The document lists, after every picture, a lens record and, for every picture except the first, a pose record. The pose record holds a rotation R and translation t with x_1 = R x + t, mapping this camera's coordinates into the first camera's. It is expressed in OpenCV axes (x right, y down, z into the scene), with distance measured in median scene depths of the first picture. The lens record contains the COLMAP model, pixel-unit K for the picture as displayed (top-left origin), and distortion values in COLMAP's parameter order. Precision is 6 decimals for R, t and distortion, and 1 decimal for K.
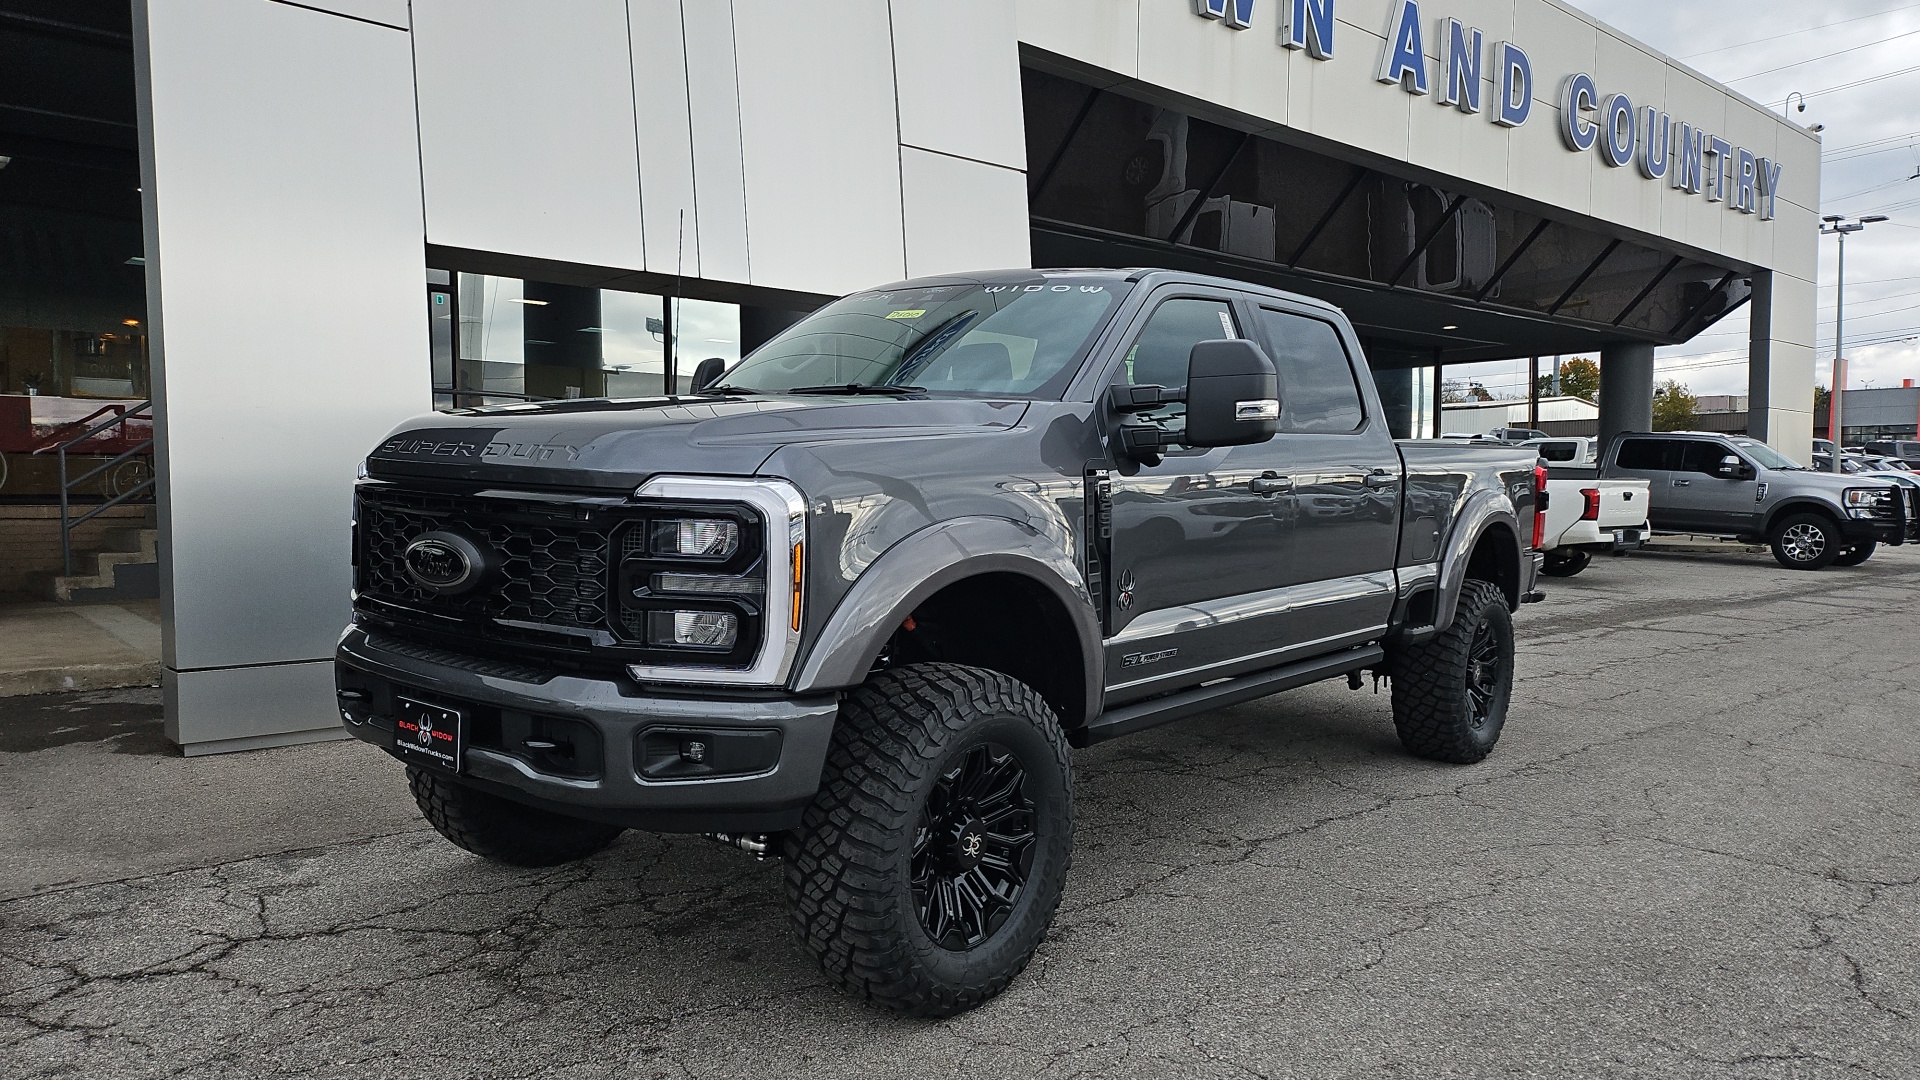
lens RADIAL K [[1337.8, 0, 923.2], [0, 1337.8, 557.6], [0, 0, 1]] dist [0.083367, -0.089238]
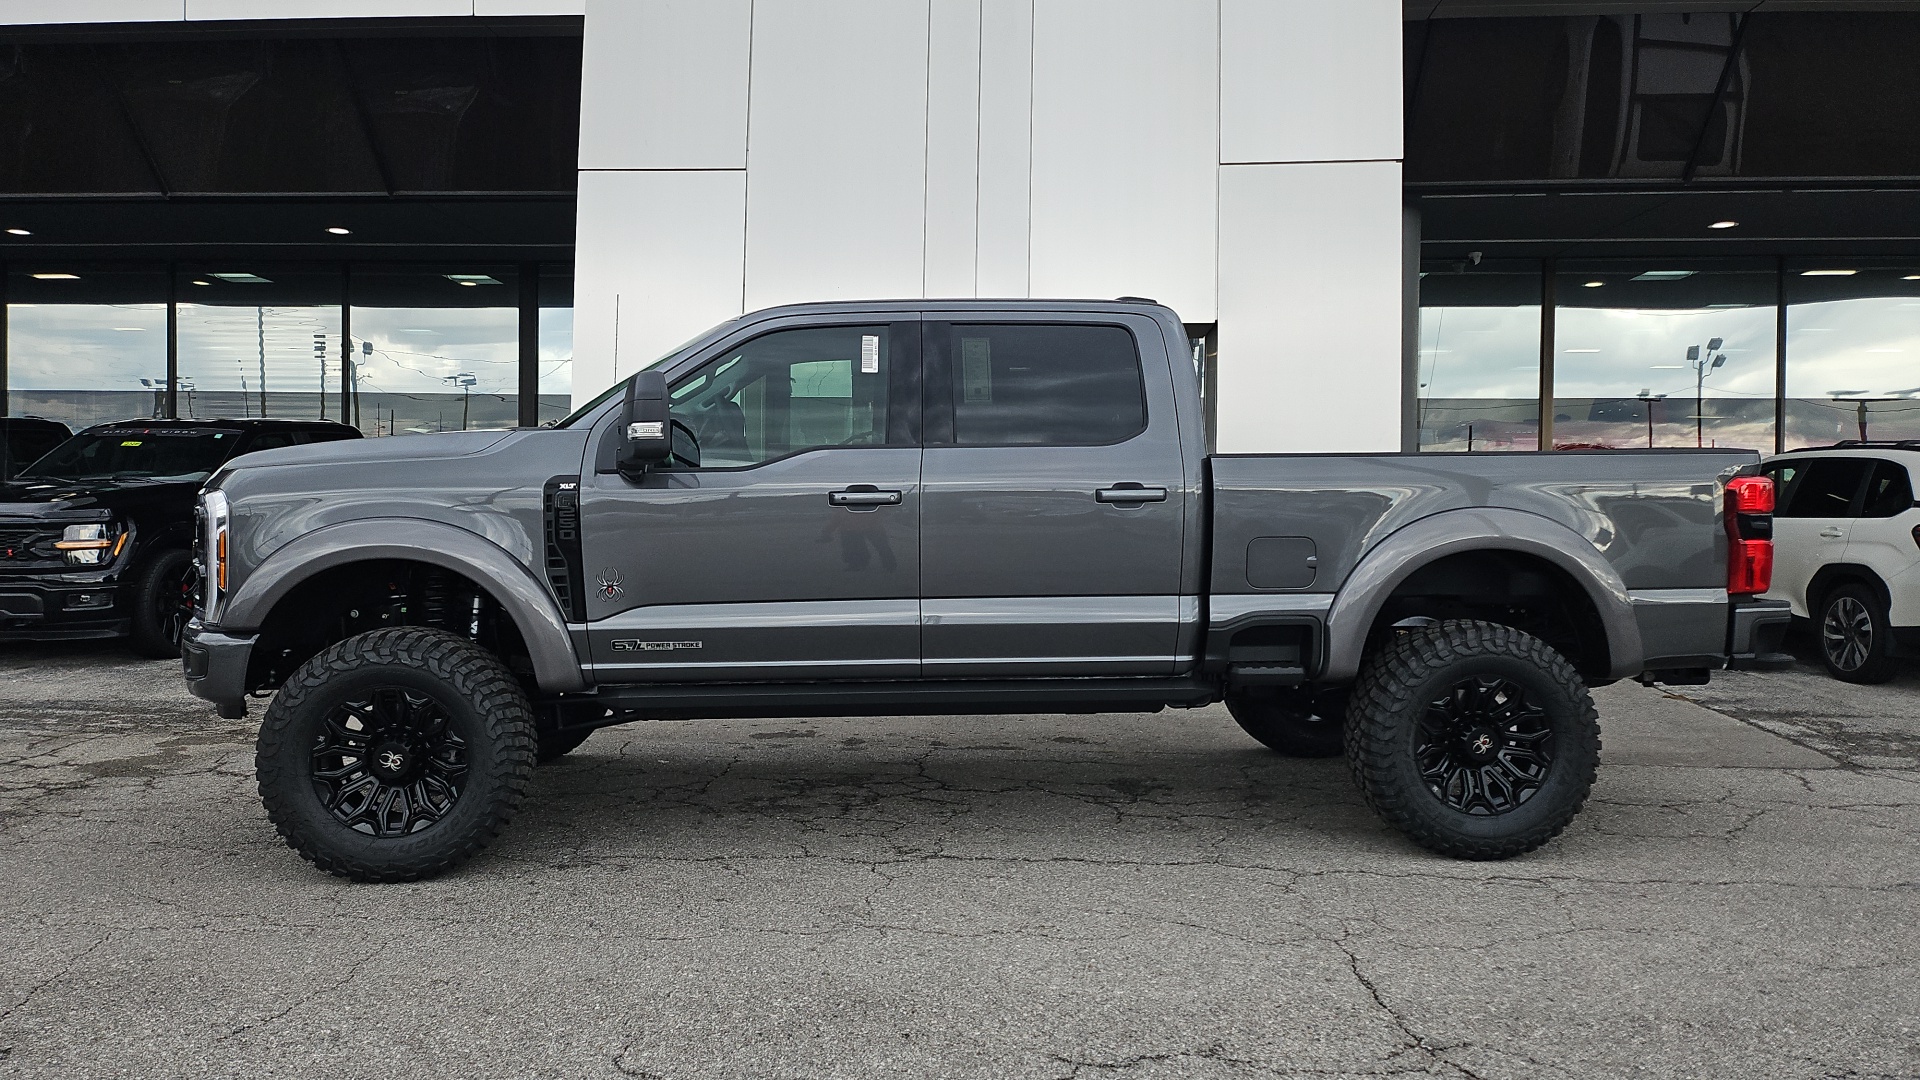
lens RADIAL K [[1339.0, 0, 960.0], [0, 1339.0, 540.0], [0, 0, 1]] dist [0.084669, -0.095590]
pose [[0.706114, 0.022508, -0.707740, 1.065634], [-0.046840, 0.998790, -0.014968, -0.010320], [0.706547, 0.043719, 0.706314, 0.331480]]
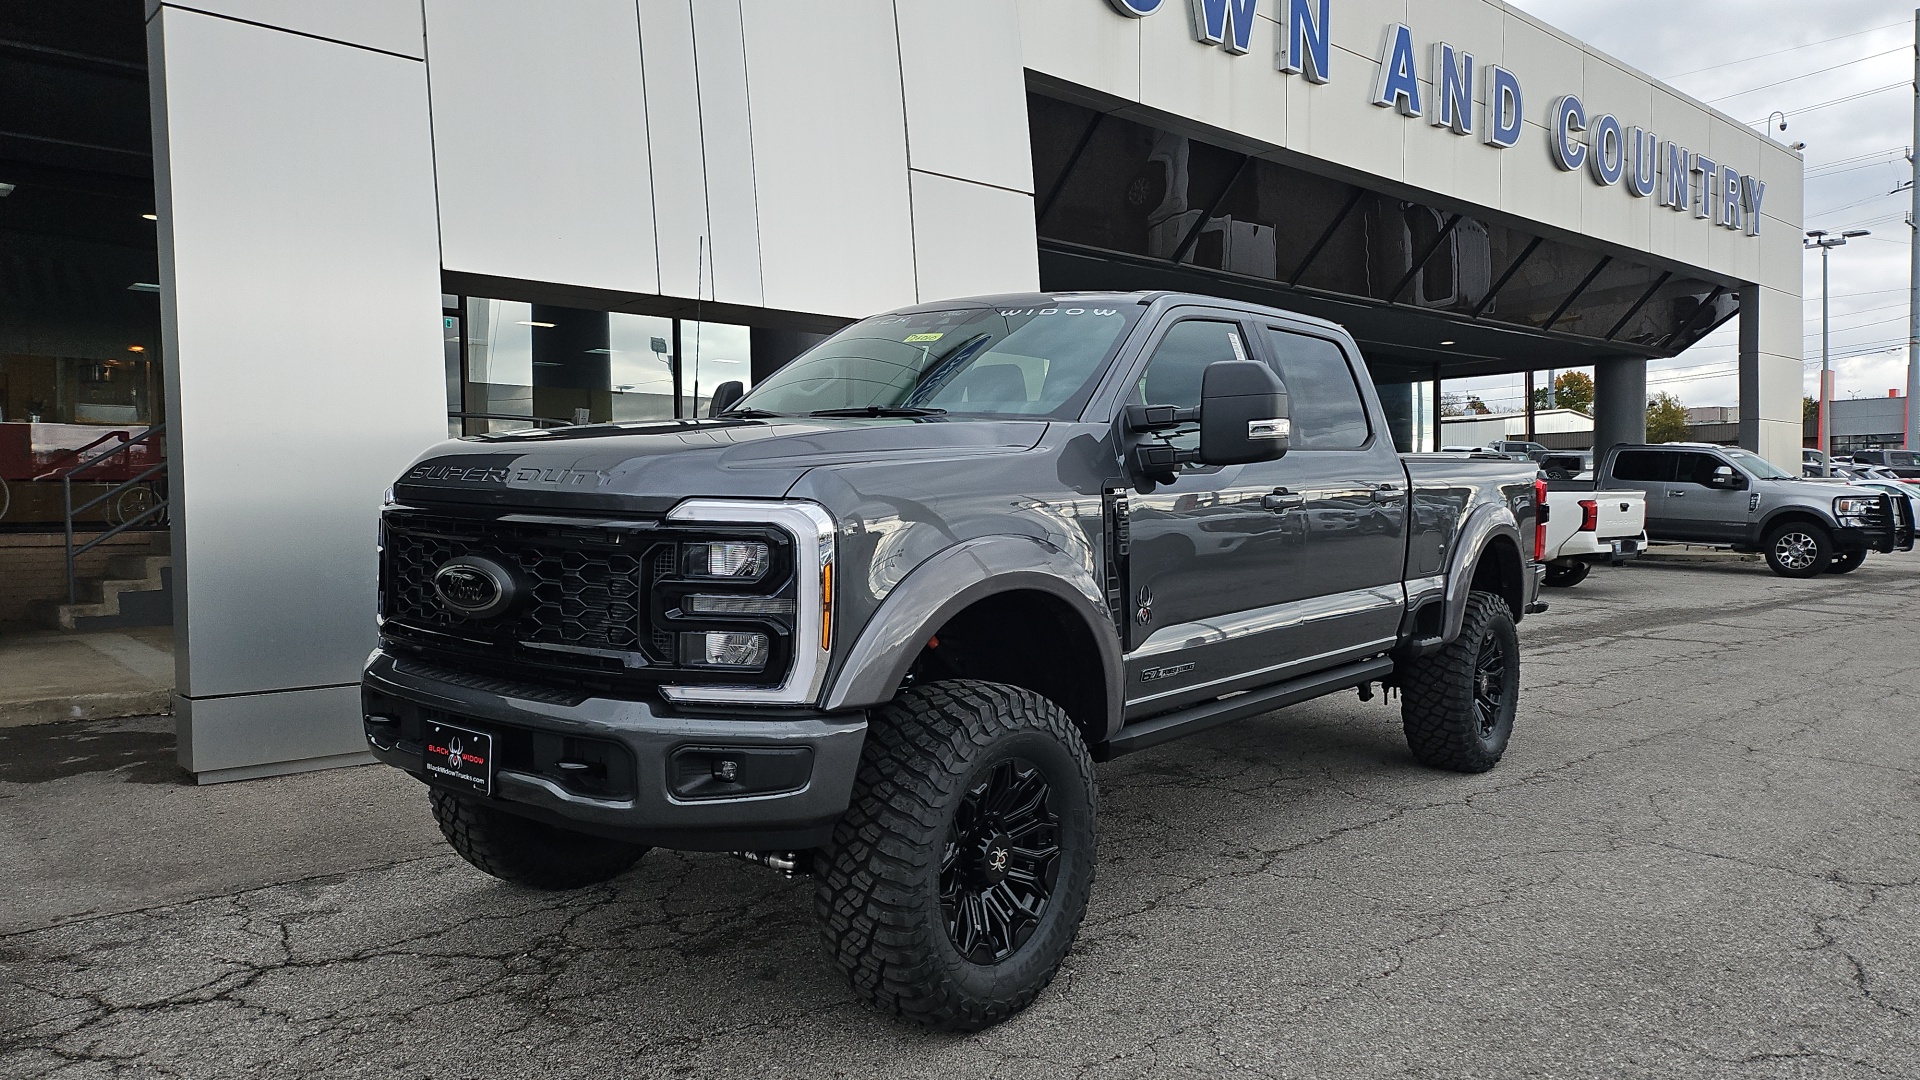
lens RADIAL K [[1339.0, 0, 960.0], [0, 1339.0, 540.0], [0, 0, 1]] dist [0.084669, -0.095590]
pose [[0.999673, -0.010752, 0.023192, -0.010632], [0.011346, 0.999607, -0.025634, -0.001064], [-0.022907, 0.025888, 0.999402, -0.016156]]
